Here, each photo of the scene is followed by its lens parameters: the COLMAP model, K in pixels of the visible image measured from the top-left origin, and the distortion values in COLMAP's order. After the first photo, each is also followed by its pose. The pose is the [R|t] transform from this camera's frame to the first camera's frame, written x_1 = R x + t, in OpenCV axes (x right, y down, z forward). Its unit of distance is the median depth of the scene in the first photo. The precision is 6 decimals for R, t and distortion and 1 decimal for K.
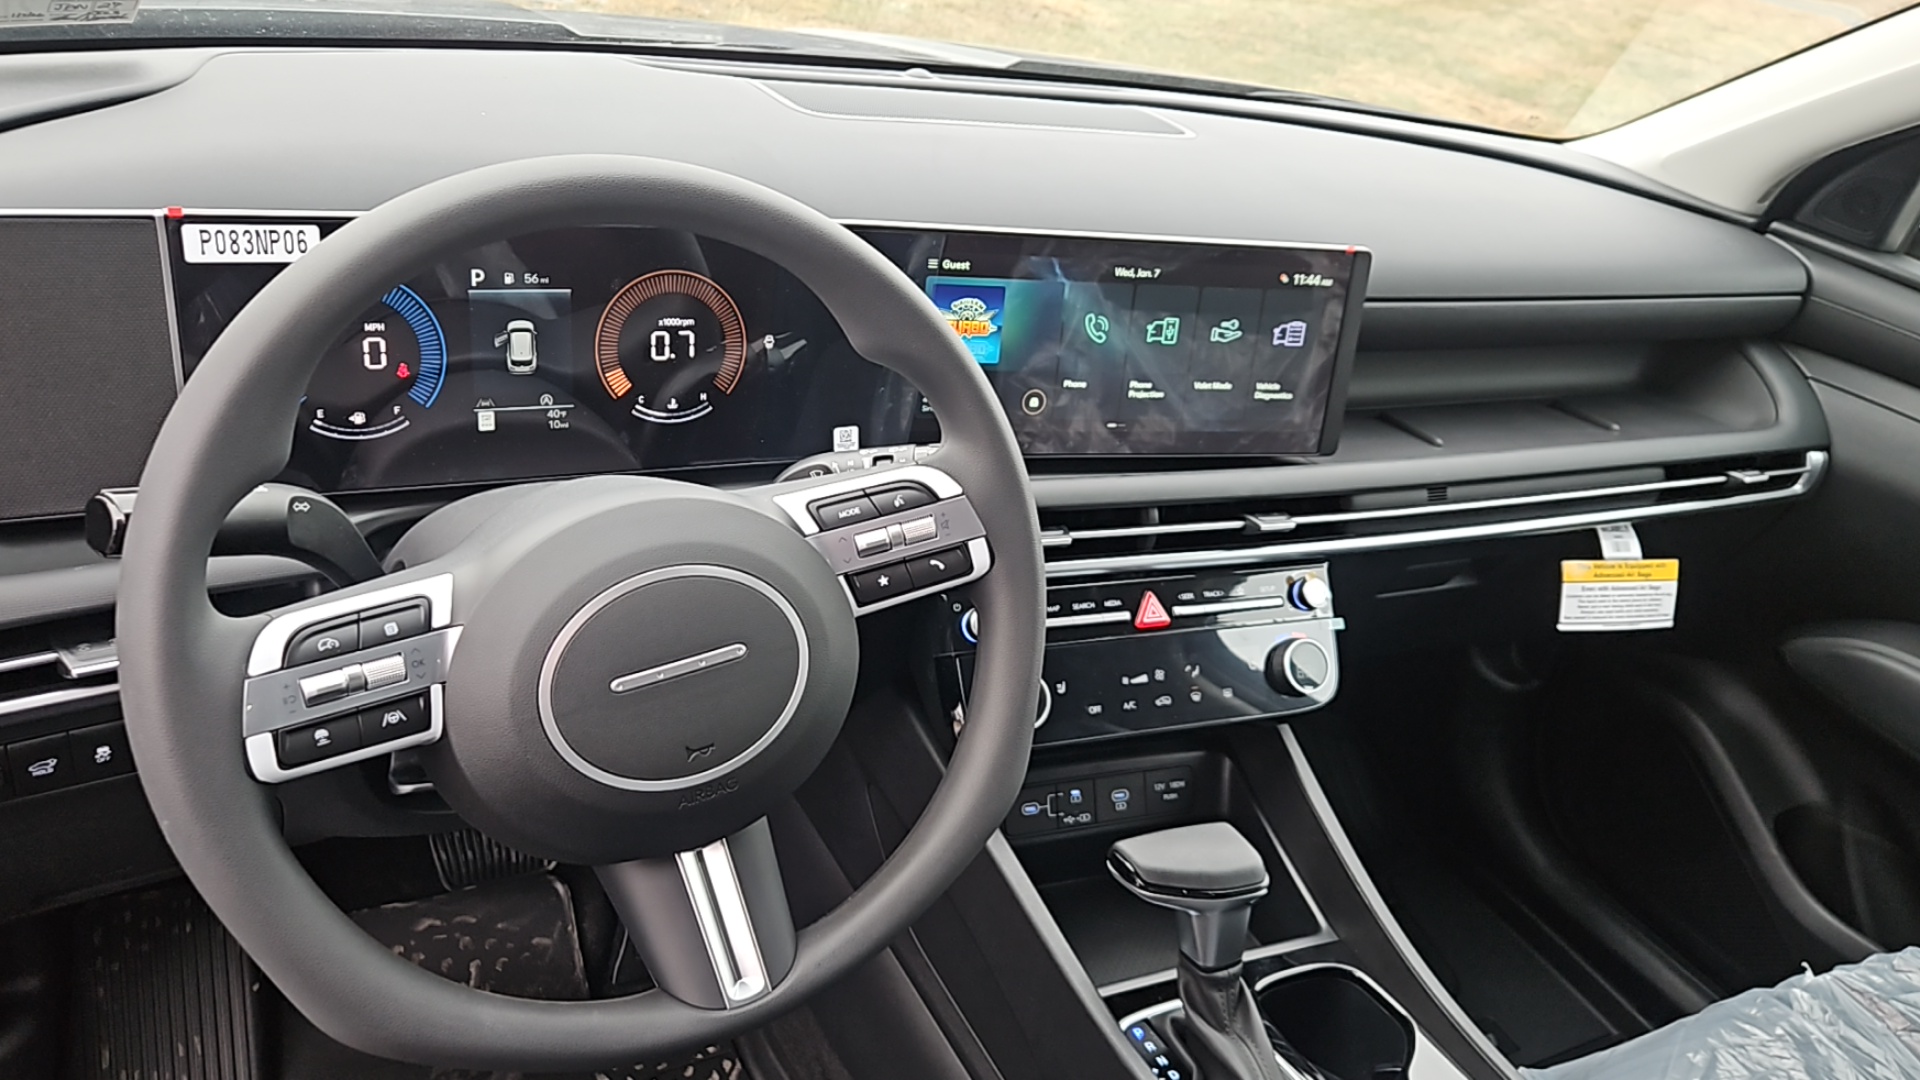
lens RADIAL K [[1432.4, 0, 953.4], [0, 1432.4, 548.2], [0, 0, 1]] dist [0.070579, -0.036007]
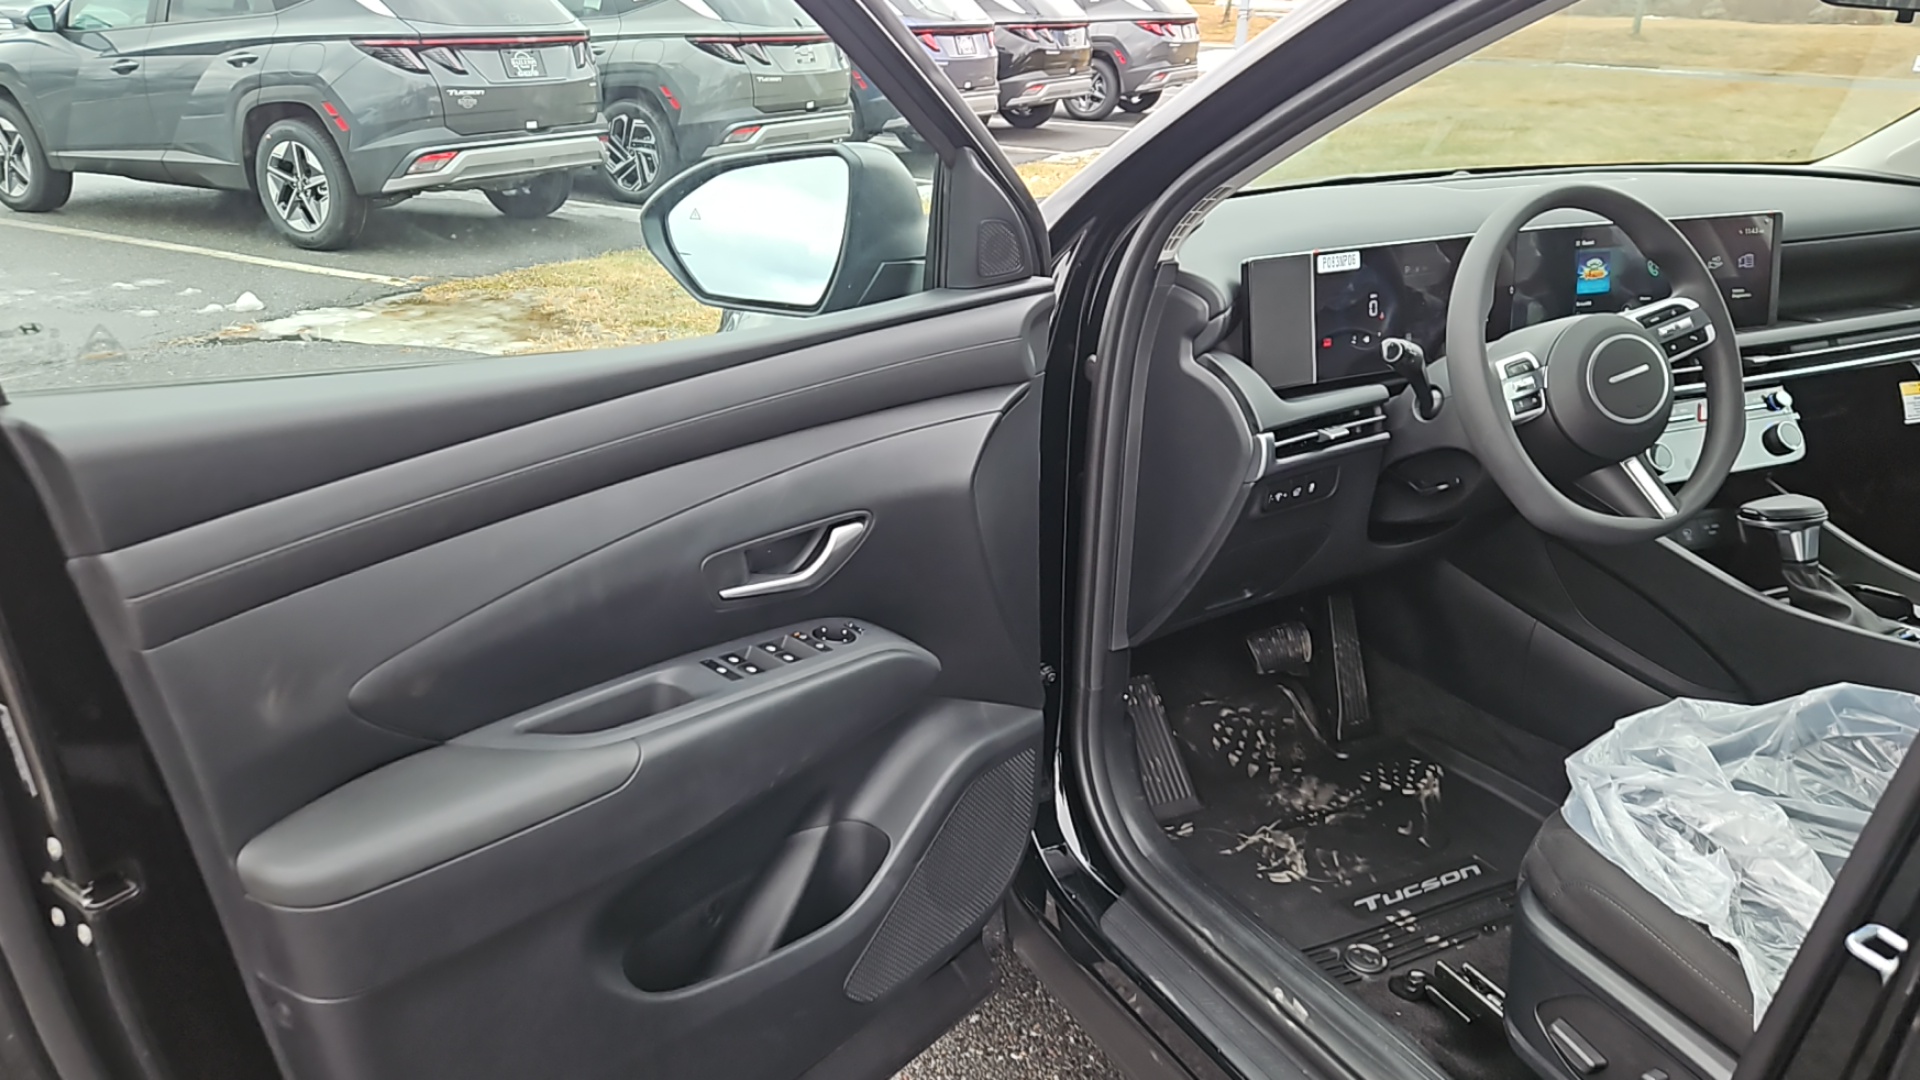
lens RADIAL K [[1432.4, 0, 958.3], [0, 1432.4, 541.1], [0, 0, 1]] dist [0.070579, -0.036007]
pose [[0.988742, -0.145438, -0.035168, -0.905918], [0.139498, 0.980988, -0.134919, 0.381227], [0.054122, 0.128494, 0.990232, -1.051311]]
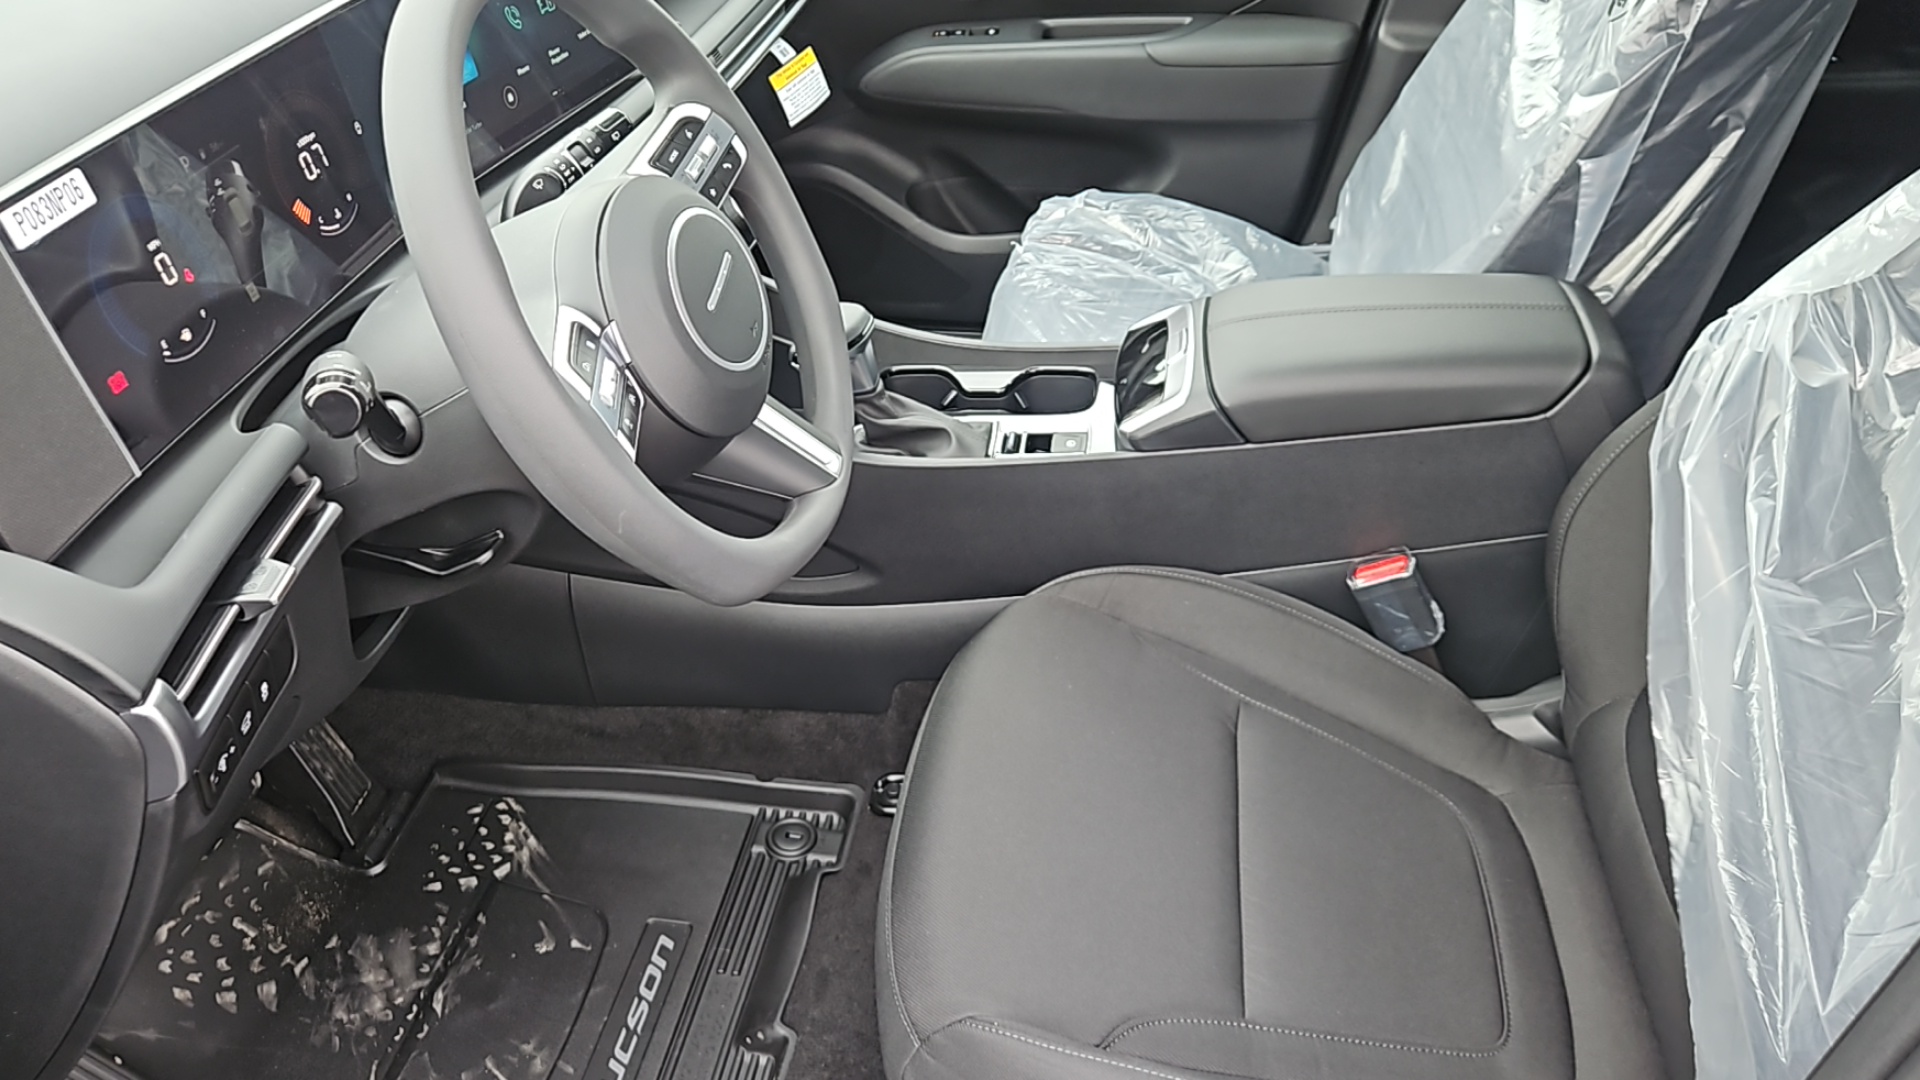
lens RADIAL K [[1432.4, 0, 957.5], [0, 1432.4, 545.0], [0, 0, 1]] dist [0.070579, -0.036007]
pose [[0.566520, -0.601392, 0.563367, -0.714548], [0.474870, 0.796984, 0.373250, -0.089268], [-0.673464, 0.056072, 0.737090, -0.128498]]
